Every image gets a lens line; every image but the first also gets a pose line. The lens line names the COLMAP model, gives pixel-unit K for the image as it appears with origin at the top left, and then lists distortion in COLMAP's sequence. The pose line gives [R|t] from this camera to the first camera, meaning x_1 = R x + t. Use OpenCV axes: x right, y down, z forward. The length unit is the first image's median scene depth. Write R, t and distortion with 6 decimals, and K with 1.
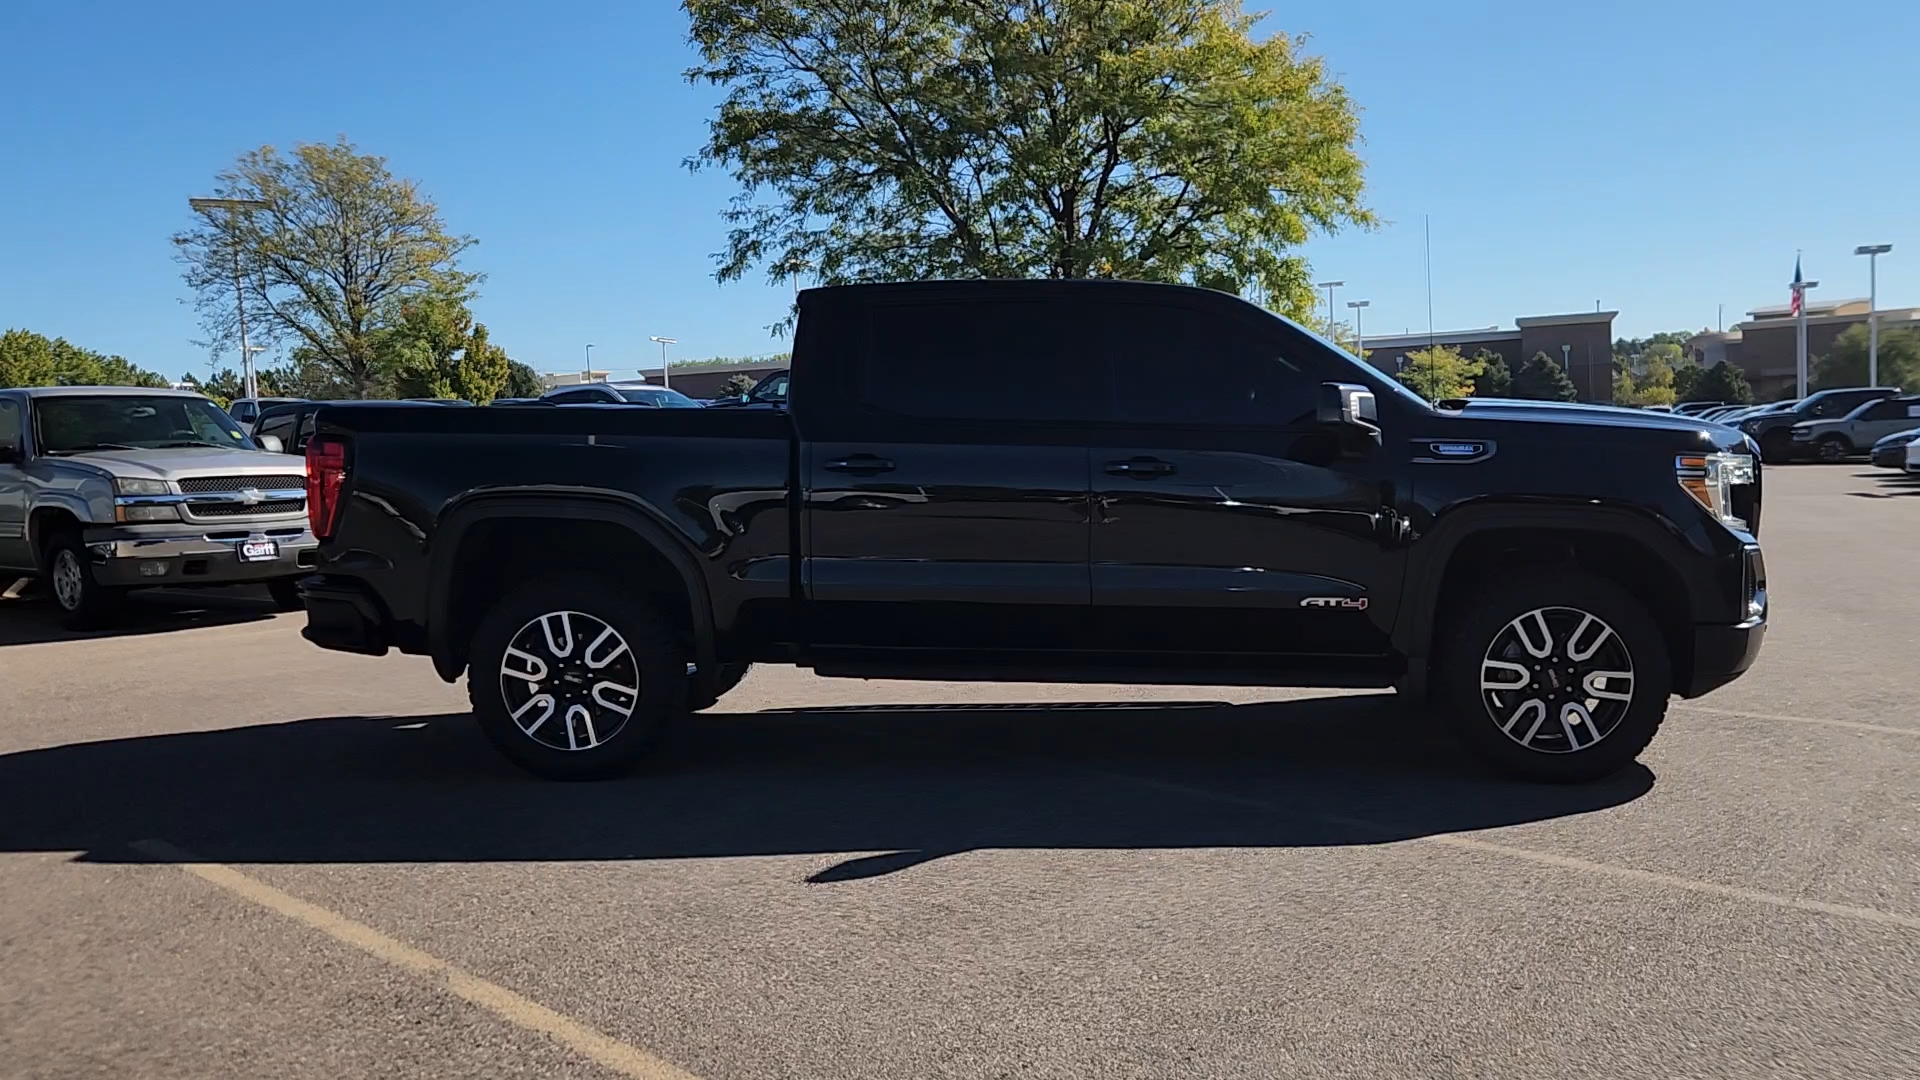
lens RADIAL K [[1623.5, 0, 947.2], [0, 1623.5, 543.0], [0, 0, 1]] dist [0.027429, -0.007720]
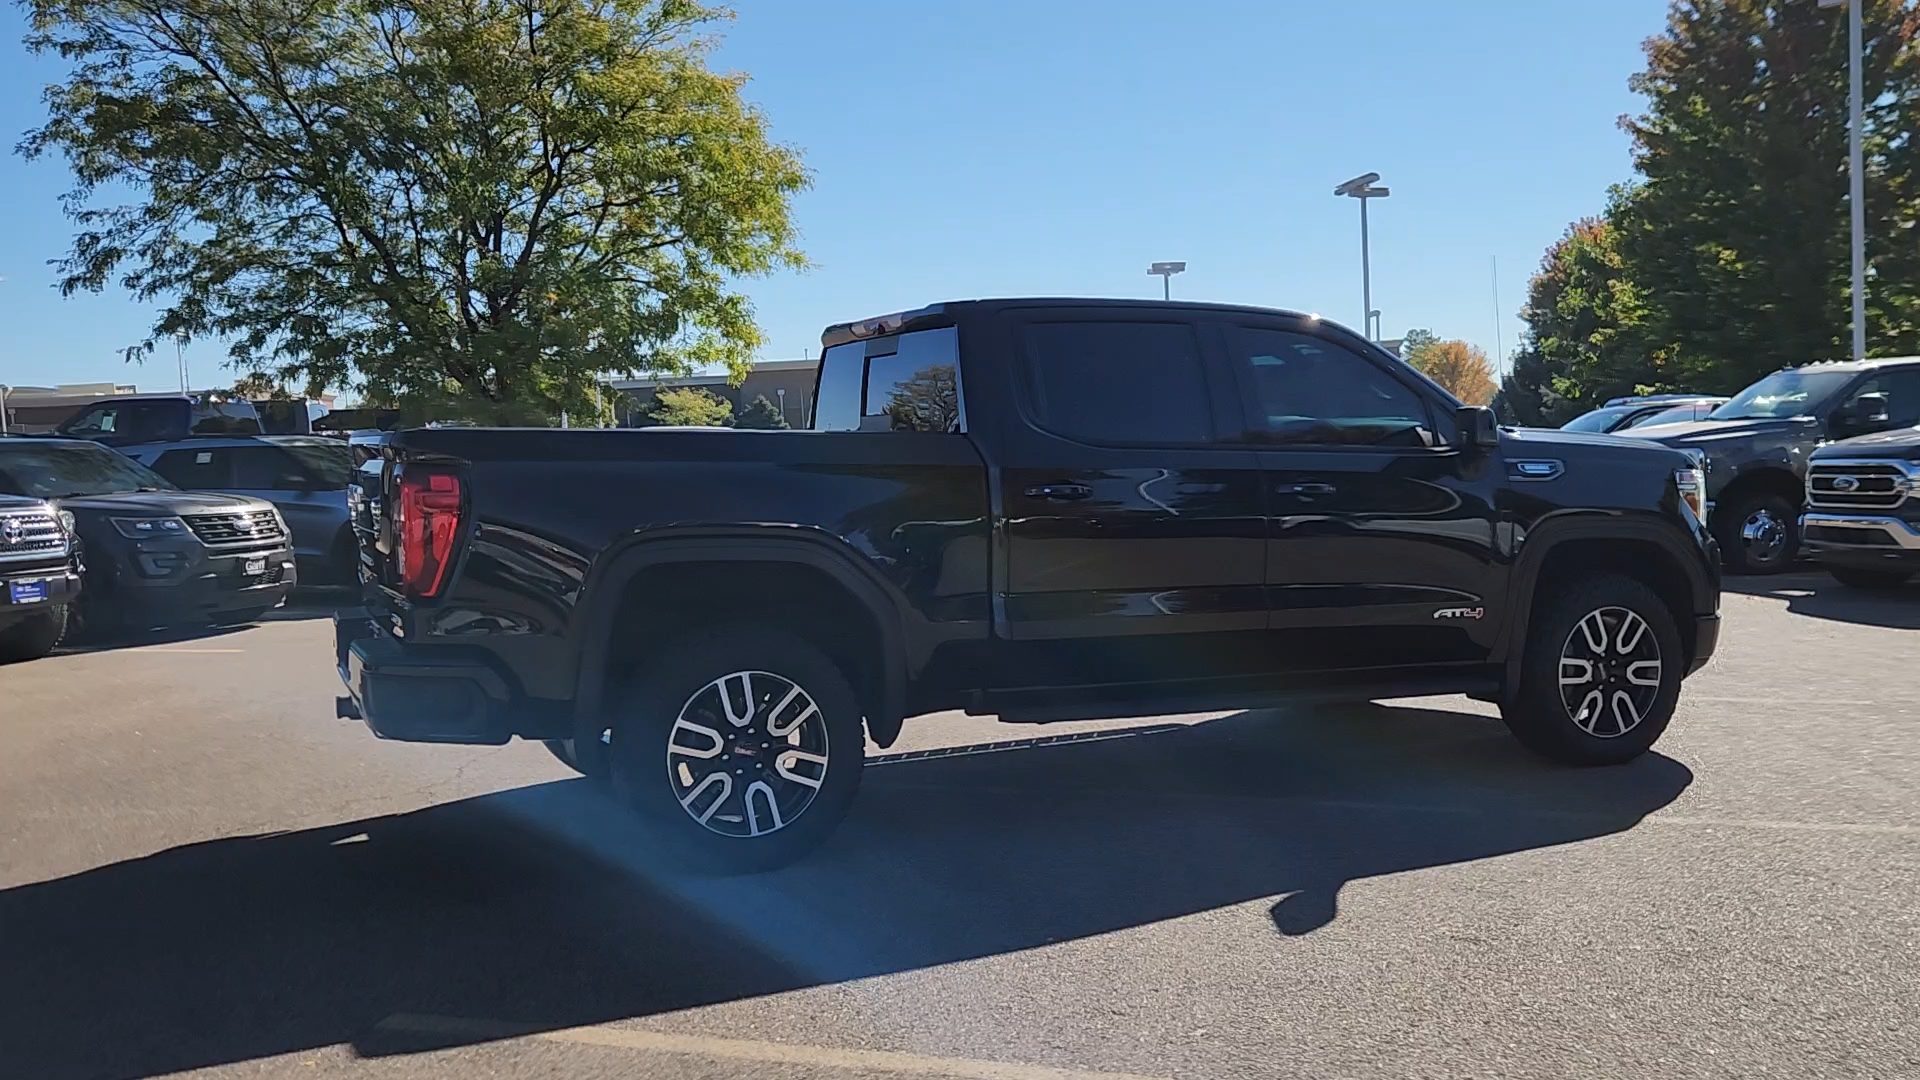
lens RADIAL K [[1619.6, 0, 947.0], [0, 1619.6, 548.7], [0, 0, 1]] dist [0.039014, -0.029083]
pose [[0.882913, -0.032287, 0.468425, -0.530298], [0.042439, 0.999037, -0.011131, -0.007619], [-0.467614, 0.029707, 0.883433, 0.206296]]
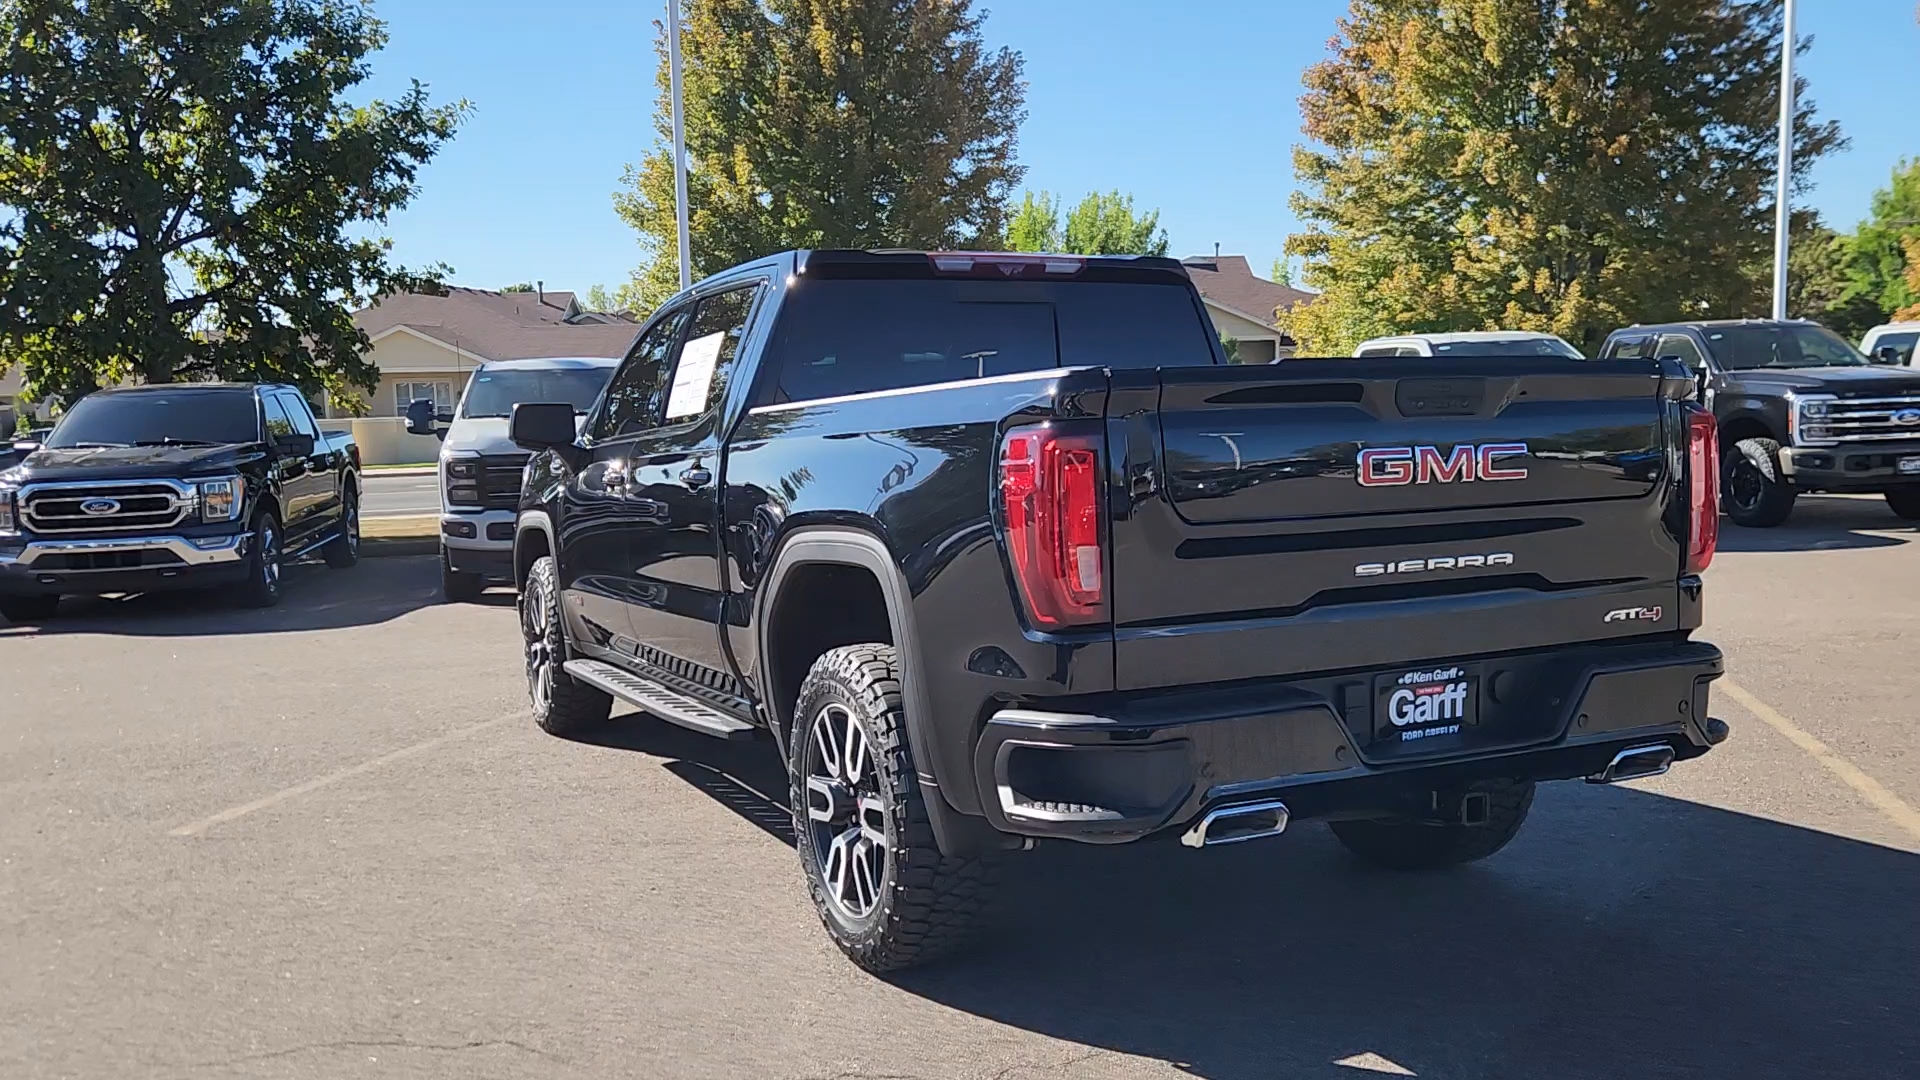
lens RADIAL K [[1624.4, 0, 940.8], [0, 1624.4, 550.5], [0, 0, 1]] dist [0.022800, -0.009968]
pose [[-0.491066, -0.036808, 0.870344, -0.795676], [0.103377, 0.989585, 0.100178, -0.104035], [-0.864966, 0.139167, -0.482147, 1.572832]]
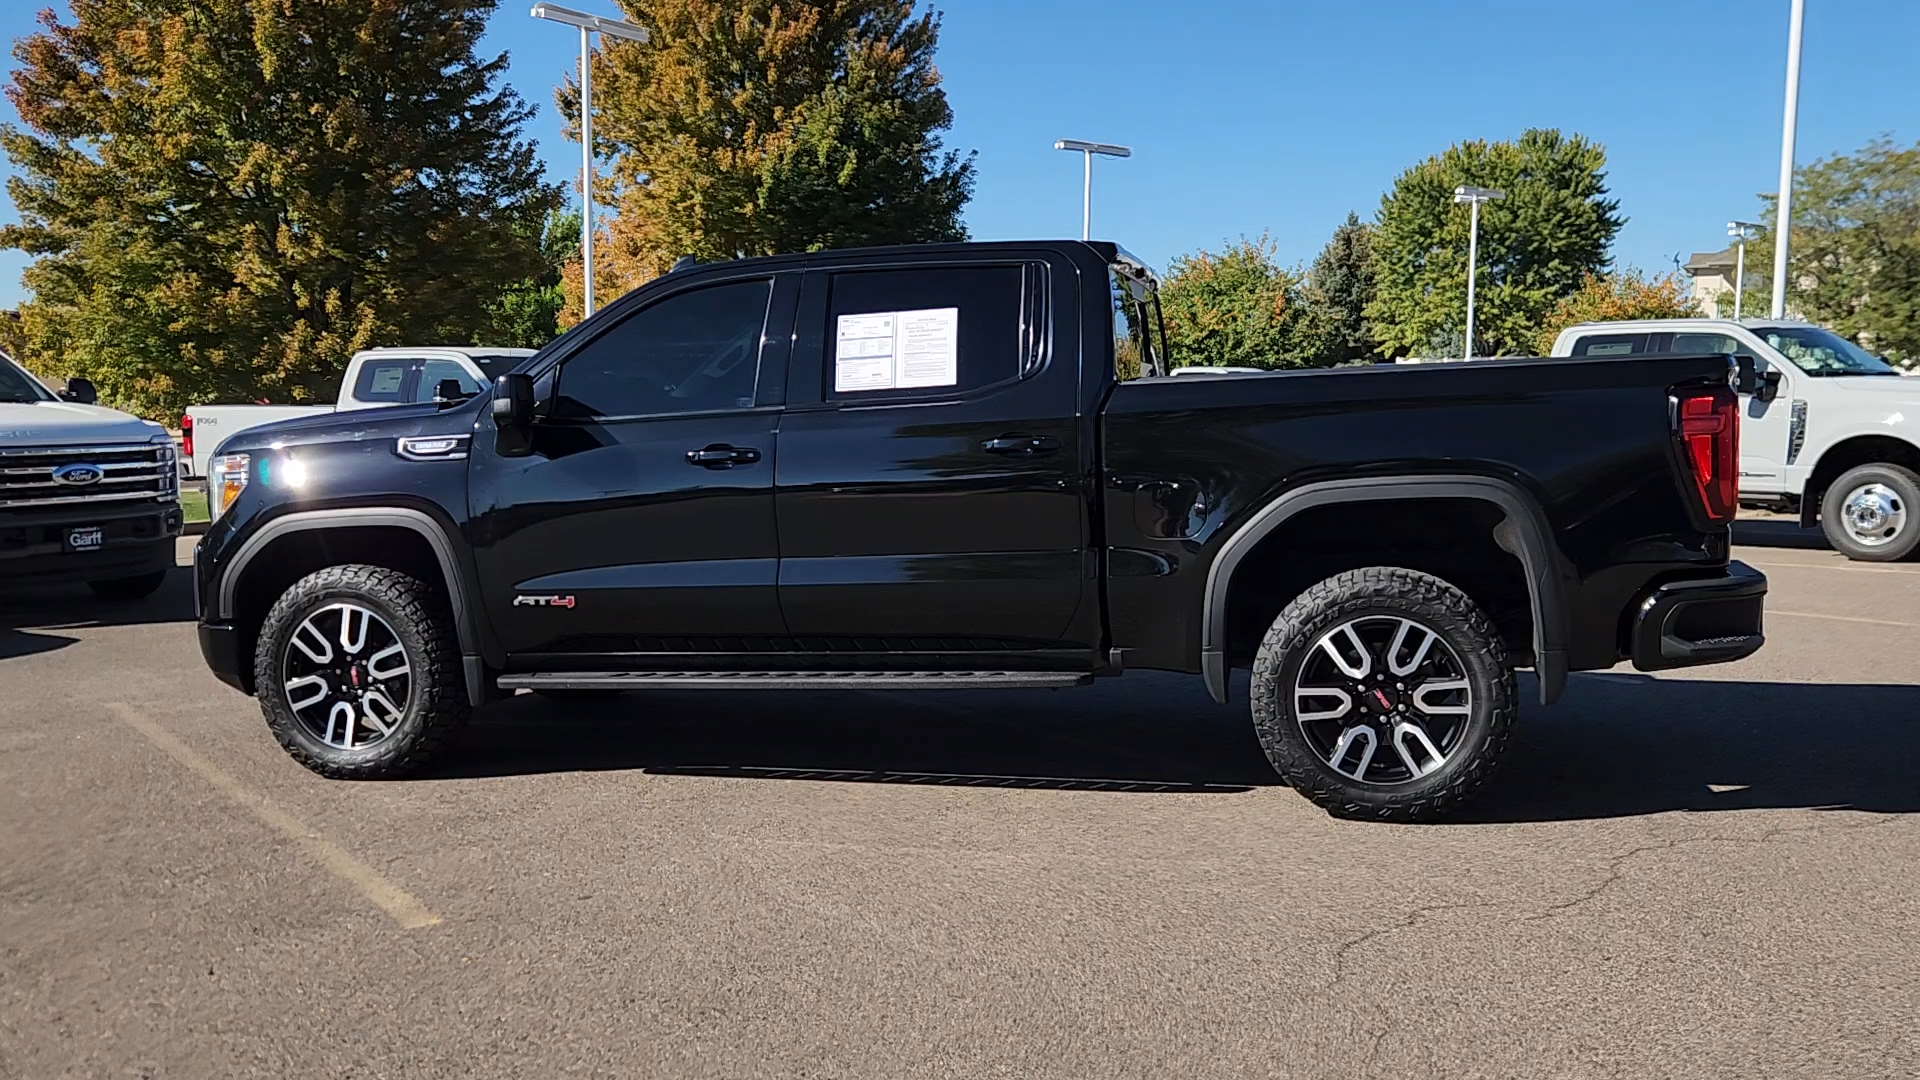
lens RADIAL K [[1623.5, 0, 947.2], [0, 1623.5, 543.0], [0, 0, 1]] dist [0.027429, -0.007720]
pose [[-0.984982, 0.021733, 0.171284, -0.145802], [0.047866, 0.987533, 0.149957, -0.150329], [-0.165890, 0.155903, -0.973743, 2.120509]]
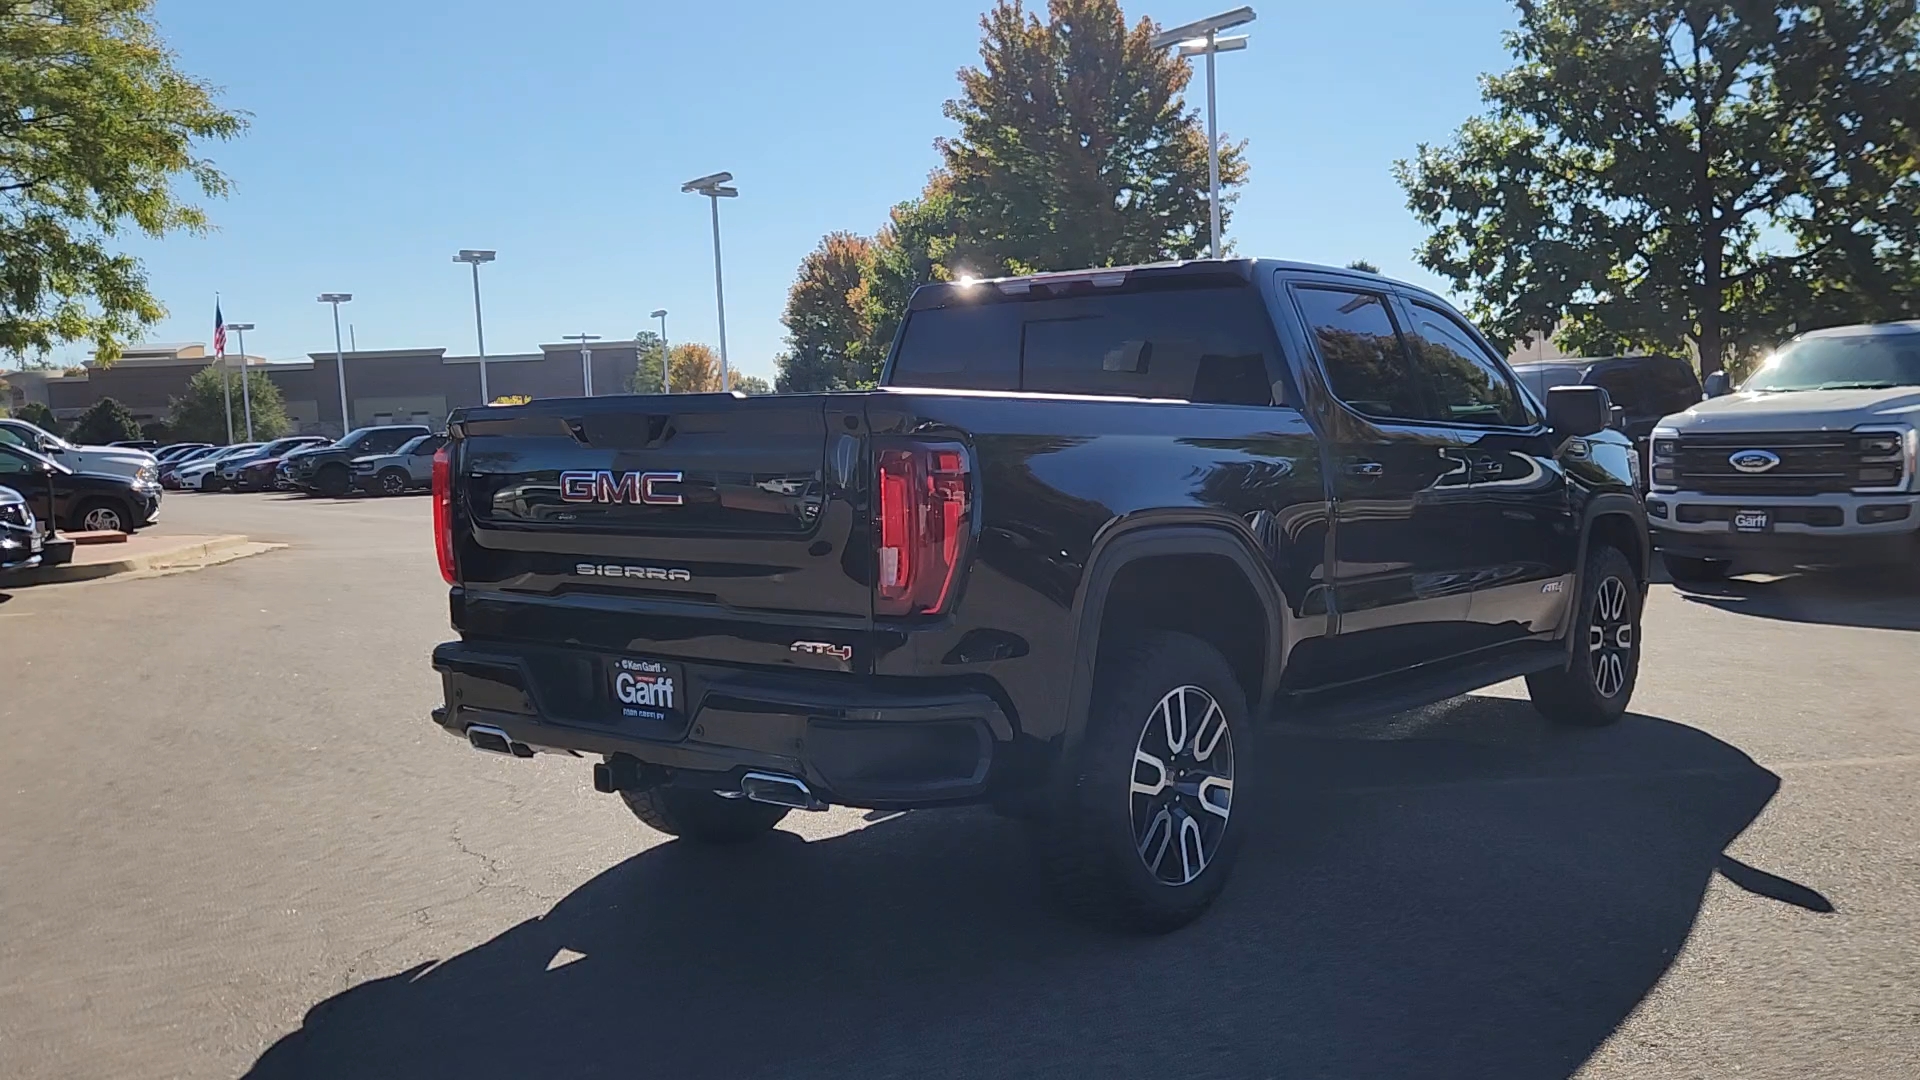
lens RADIAL K [[1619.6, 0, 947.0], [0, 1619.6, 548.7], [0, 0, 1]] dist [0.039014, -0.029083]
pose [[0.569894, -0.055846, 0.819818, -0.858968], [0.073583, 0.997148, 0.016775, -0.036499], [-0.818417, 0.050765, 0.572378, 0.673518]]
